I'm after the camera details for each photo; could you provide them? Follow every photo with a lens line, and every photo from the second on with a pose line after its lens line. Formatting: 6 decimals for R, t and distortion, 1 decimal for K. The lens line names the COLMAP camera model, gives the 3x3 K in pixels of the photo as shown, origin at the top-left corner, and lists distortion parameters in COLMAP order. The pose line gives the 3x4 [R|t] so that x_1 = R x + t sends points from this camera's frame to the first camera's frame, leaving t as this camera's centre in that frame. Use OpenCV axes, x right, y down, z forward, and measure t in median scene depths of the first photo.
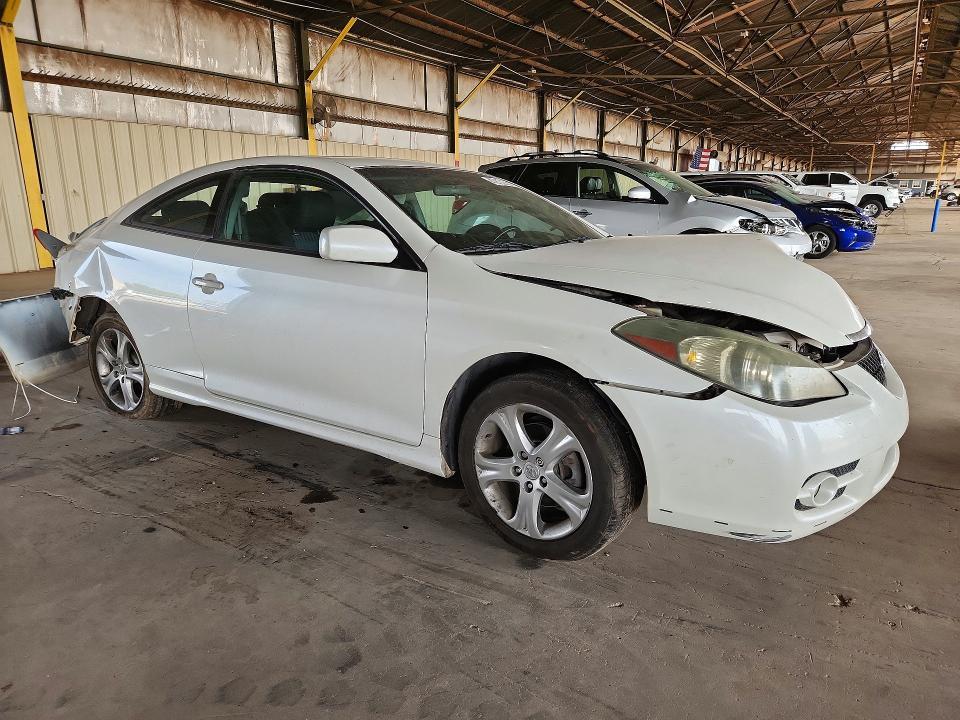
lens RADIAL K [[679.6, 0, 480.0], [0, 679.6, 360.0], [0, 0, 1]] dist [0.070212, -0.063642]
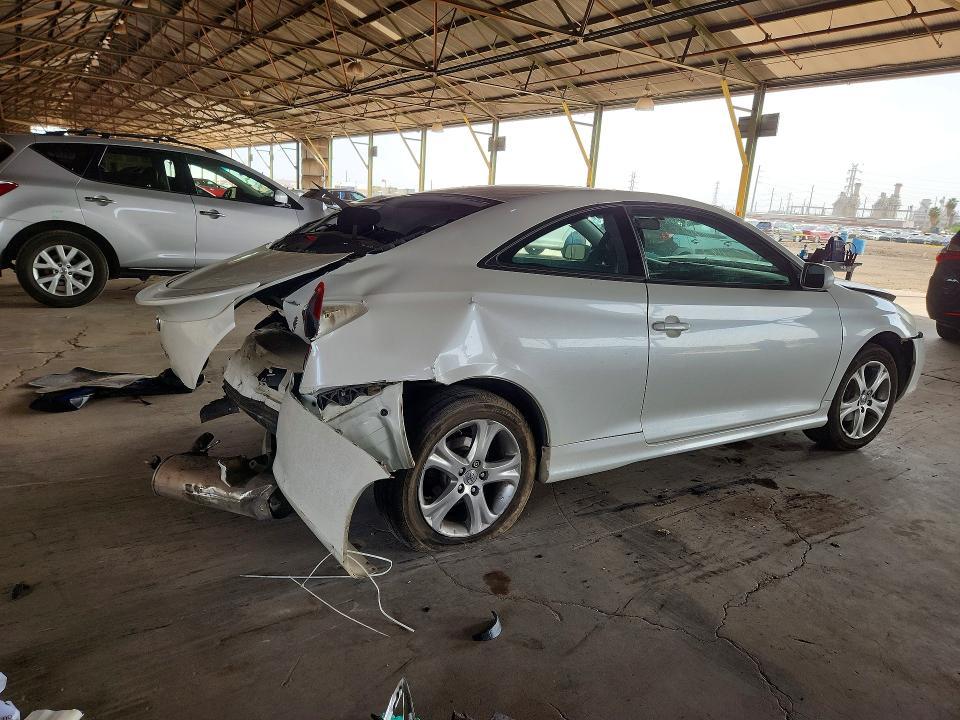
lens RADIAL K [[679.6, 0, 480.0], [0, 679.6, 360.0], [0, 0, 1]] dist [0.070212, -0.063642]
pose [[0.352585, -0.172386, 0.919764, -1.329523], [0.147485, 0.980838, 0.127295, -0.217848], [-0.924084, 0.090769, 0.371254, 0.877500]]
